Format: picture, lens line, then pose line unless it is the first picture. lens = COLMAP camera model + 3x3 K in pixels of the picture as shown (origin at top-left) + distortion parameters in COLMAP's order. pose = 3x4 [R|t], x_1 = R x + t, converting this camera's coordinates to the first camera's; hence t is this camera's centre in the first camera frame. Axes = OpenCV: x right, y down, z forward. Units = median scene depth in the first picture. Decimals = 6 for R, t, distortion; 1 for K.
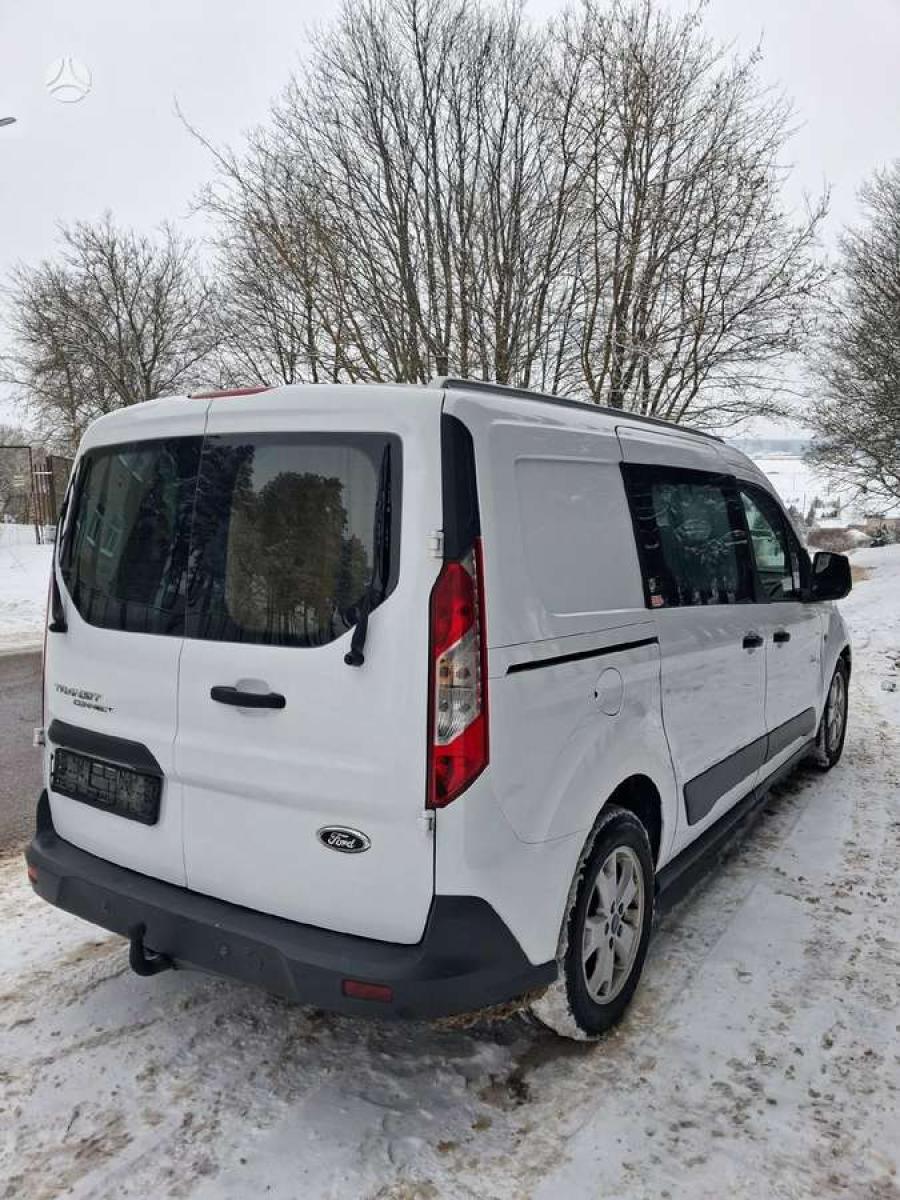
lens RADIAL K [[958.2, 0, 433.7], [0, 958.2, 596.0], [0, 0, 1]] dist [0.020199, -0.023814]
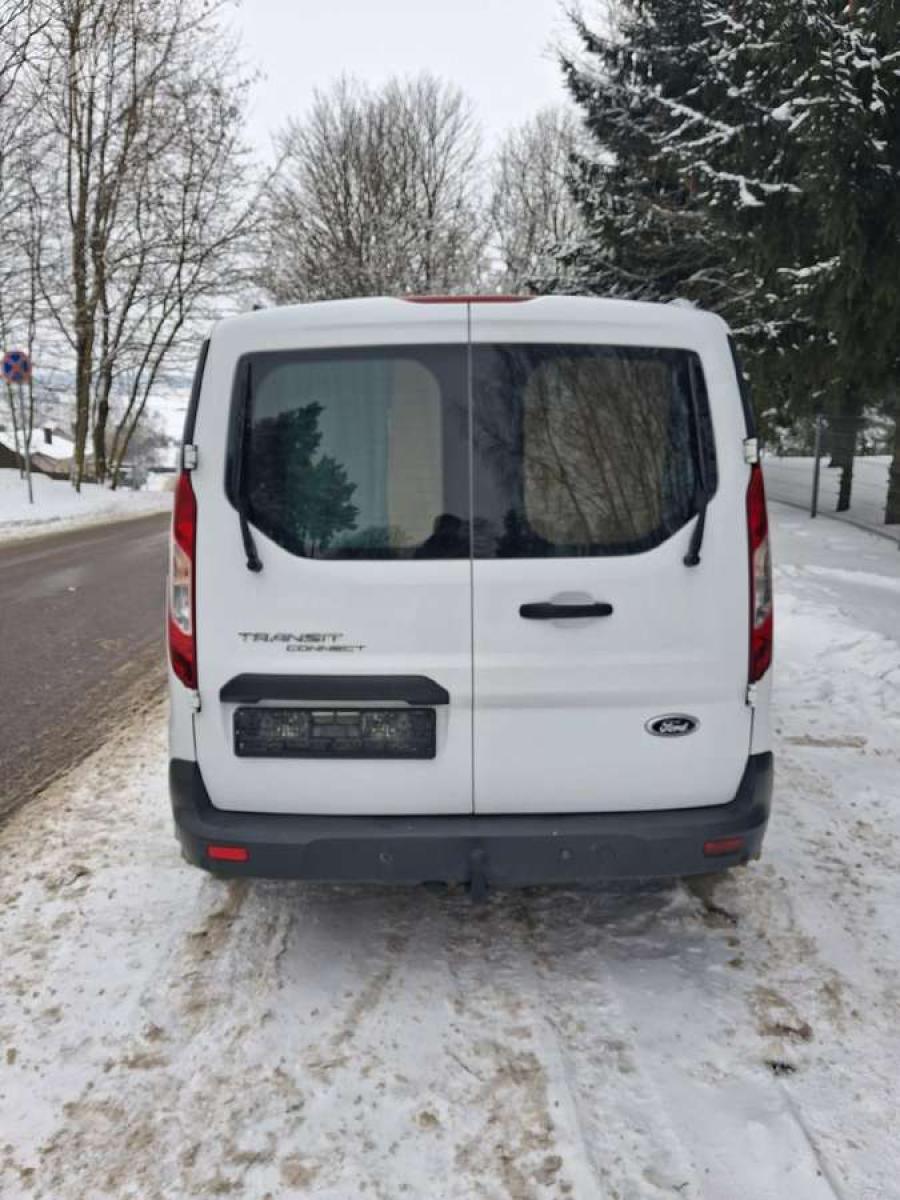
lens RADIAL K [[958.2, 0, 464.3], [0, 958.2, 622.6], [0, 0, 1]] dist [0.020199, -0.023814]
pose [[0.812298, -0.107599, 0.573231, -0.807190], [0.056209, 0.992703, 0.106685, 0.004369], [-0.580527, -0.054440, 0.812419, 0.221468]]
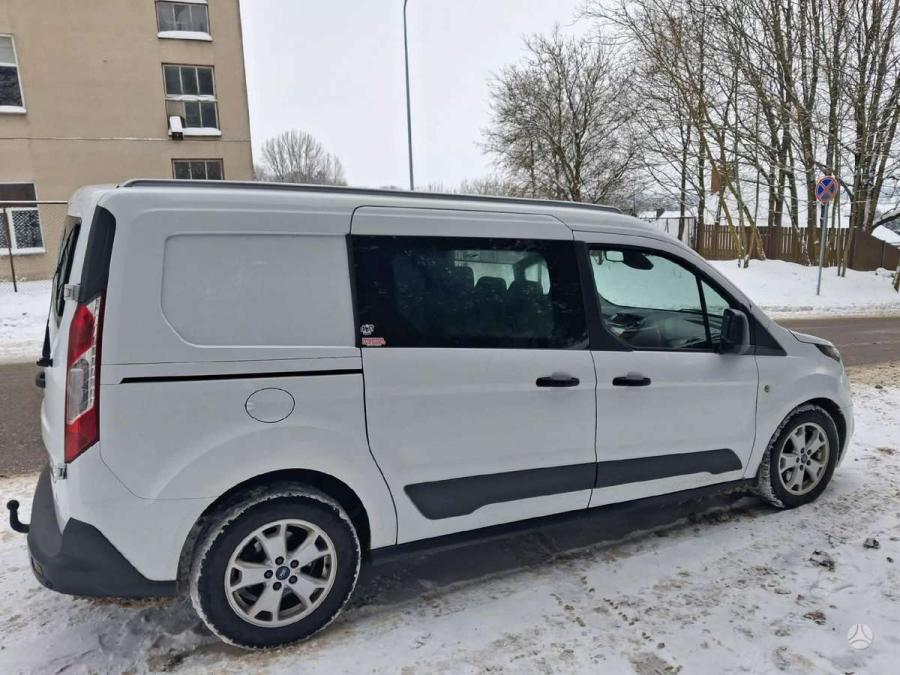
lens RADIAL K [[718.7, 0, 450.6], [0, 718.7, 342.7], [0, 0, 1]] dist [0.020199, -0.023814]
pose [[0.872350, 0.086018, -0.481254, 0.929571], [-0.061426, 0.995883, 0.066658, -0.076159], [0.485007, -0.028587, 0.874043, 0.242014]]
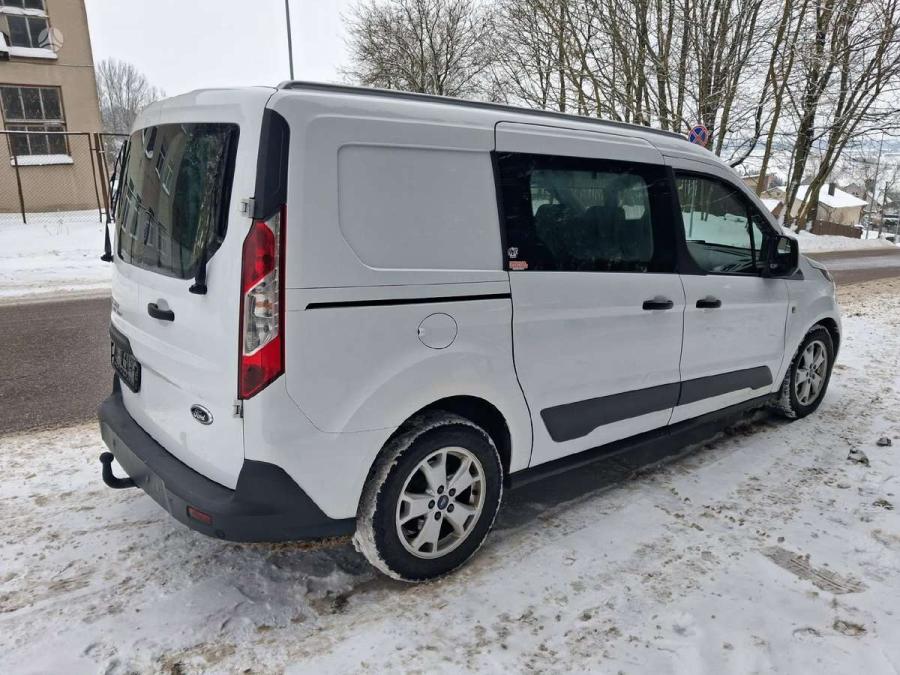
lens RADIAL K [[718.7, 0, 458.1], [0, 718.7, 345.2], [0, 0, 1]] dist [0.020199, -0.023814]
pose [[0.958446, 0.088989, -0.271041, 0.495846], [-0.055495, 0.990112, 0.128839, -0.009194], [0.279826, -0.108444, 0.953906, 0.076307]]
